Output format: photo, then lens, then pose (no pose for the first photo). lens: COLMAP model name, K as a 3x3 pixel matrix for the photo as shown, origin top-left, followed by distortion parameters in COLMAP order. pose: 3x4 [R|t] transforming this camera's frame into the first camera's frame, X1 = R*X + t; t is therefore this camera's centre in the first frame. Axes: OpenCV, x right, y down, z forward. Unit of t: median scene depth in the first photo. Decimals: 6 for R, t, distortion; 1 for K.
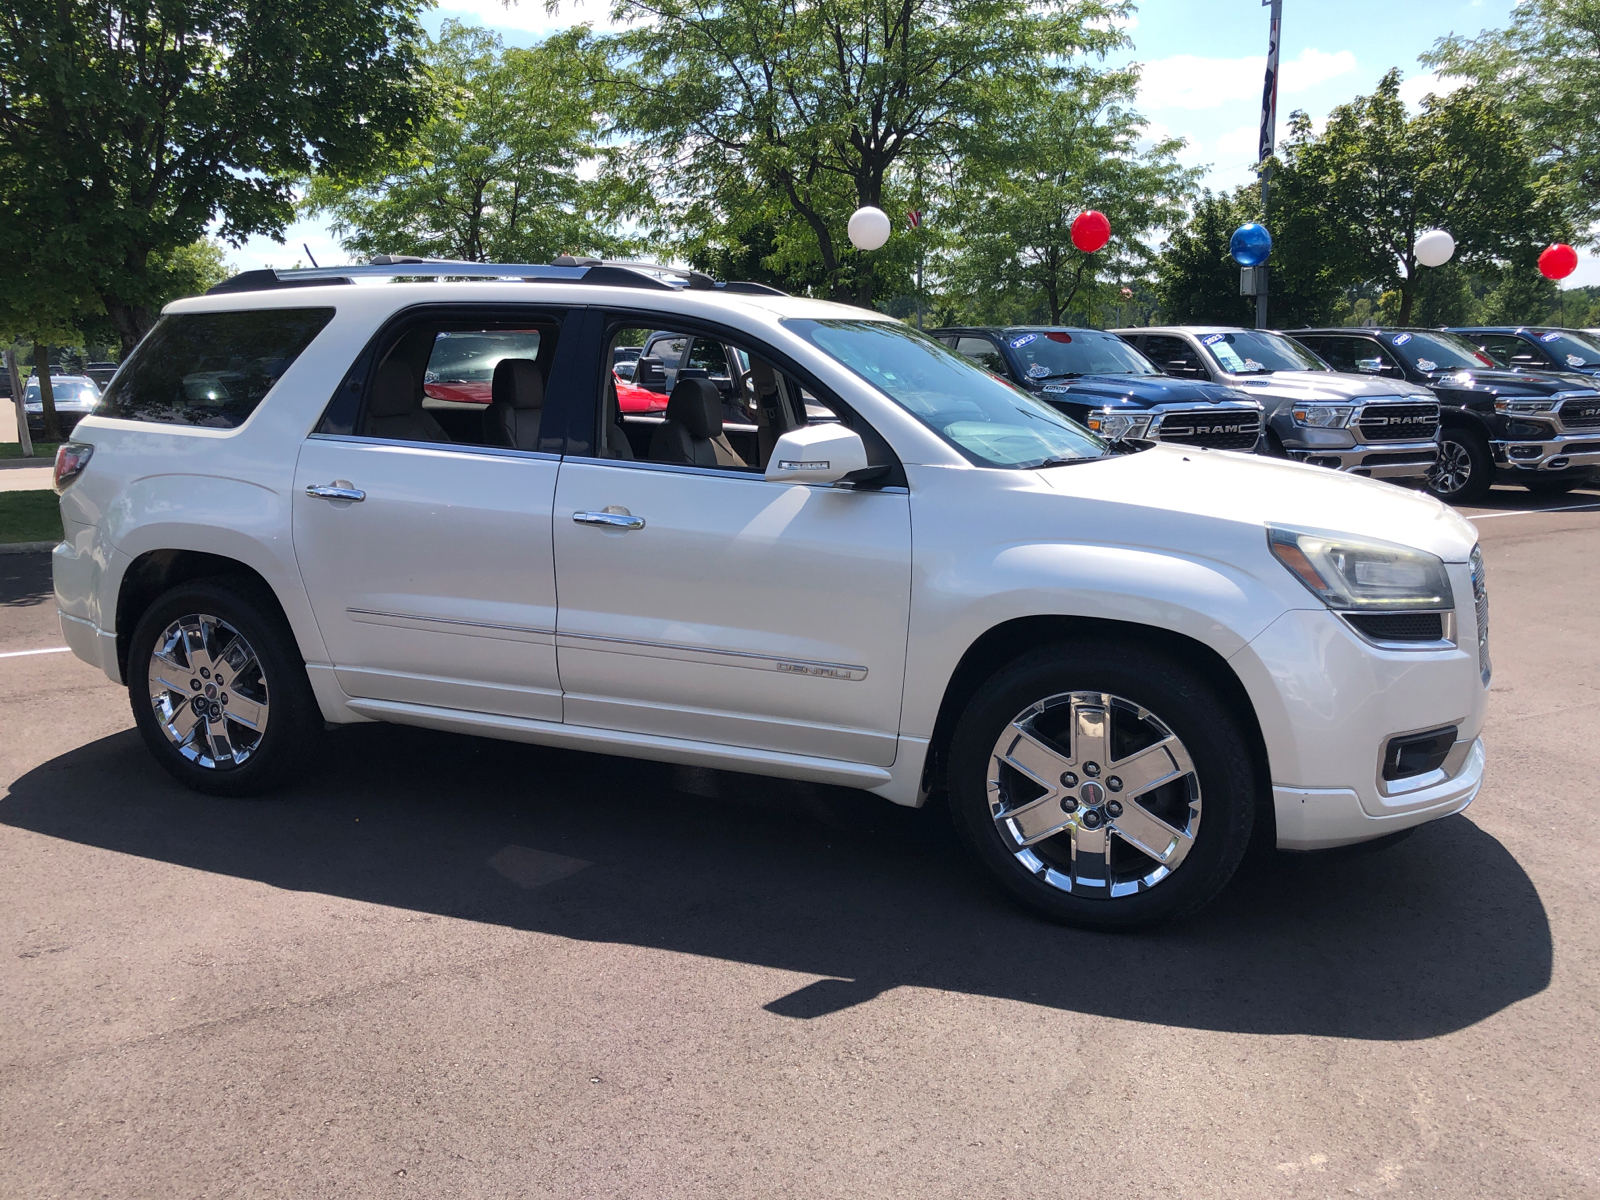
lens RADIAL K [[1324.2, 0, 800.0], [0, 1324.2, 593.6], [0, 0, 1]] dist [0.009988, -0.000362]
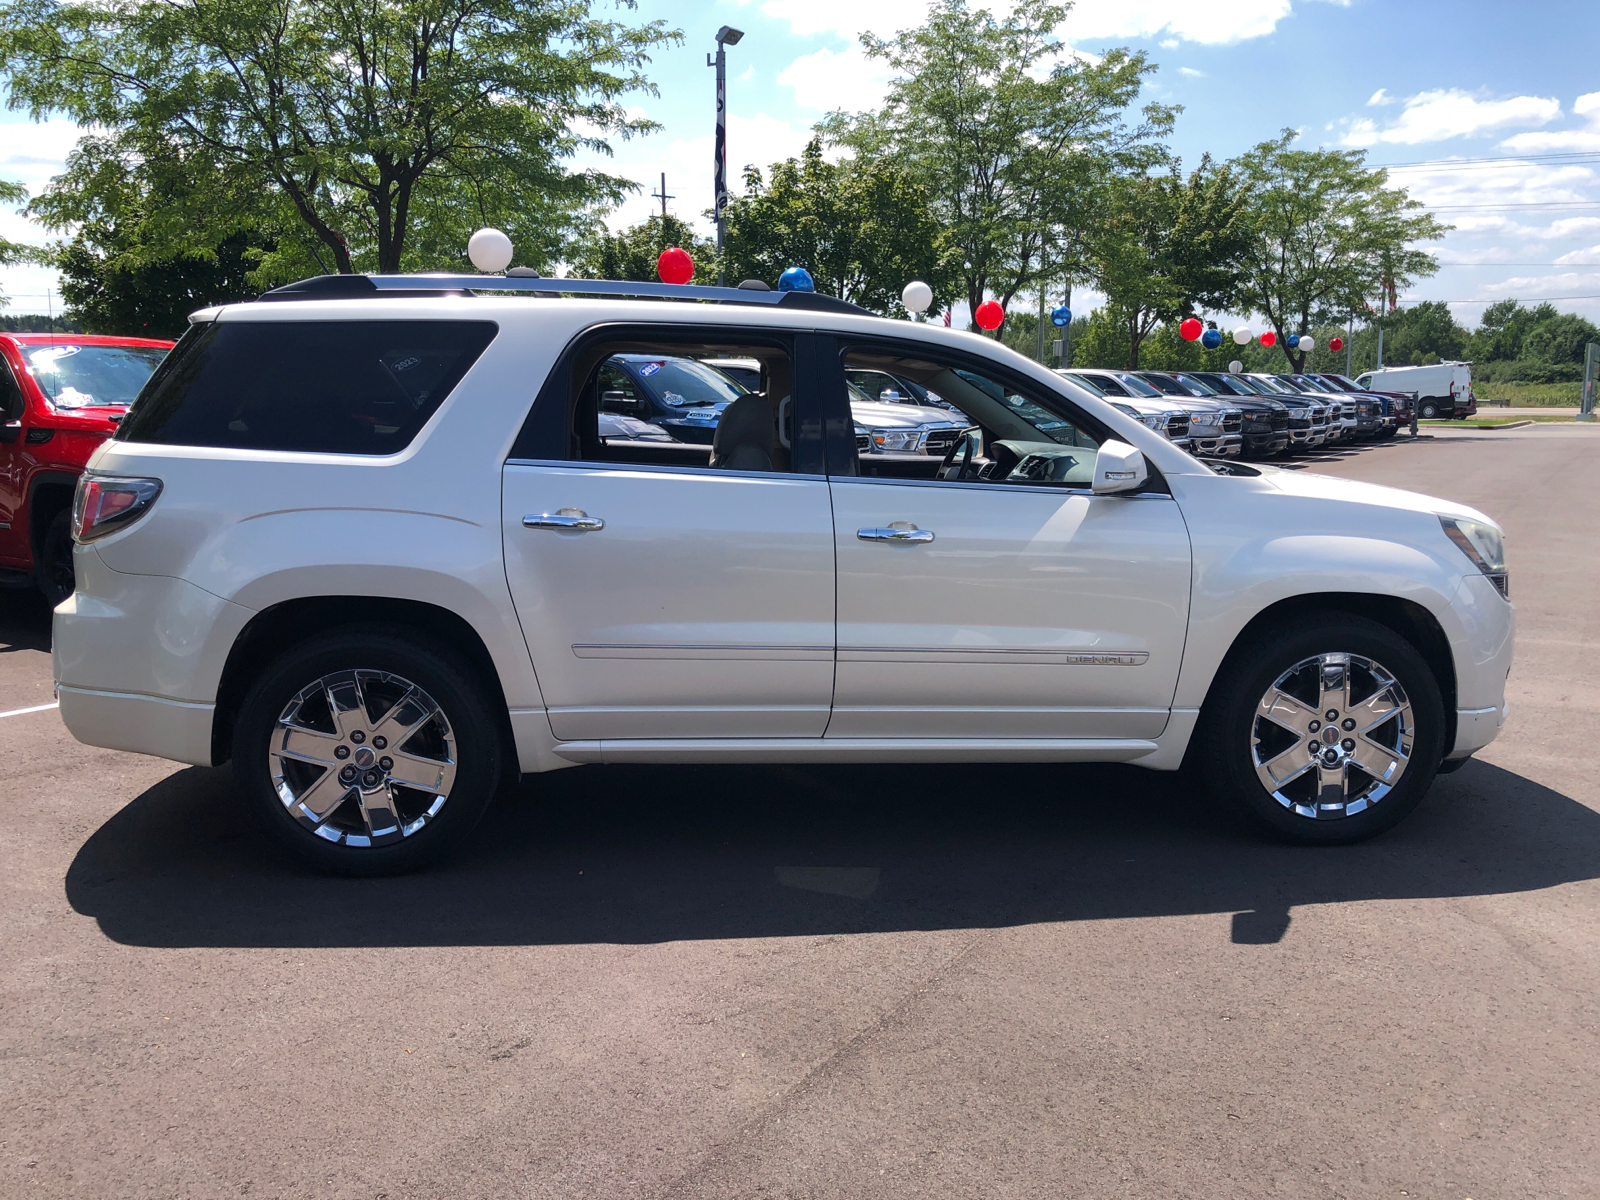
lens RADIAL K [[1324.2, 0, 799.8], [0, 1324.2, 595.4], [0, 0, 1]] dist [0.009988, -0.000362]
pose [[0.881151, -0.062469, 0.468690, -0.712068], [0.071710, 0.997424, -0.001876, -0.012221], [-0.467365, 0.035263, 0.883361, 0.115189]]
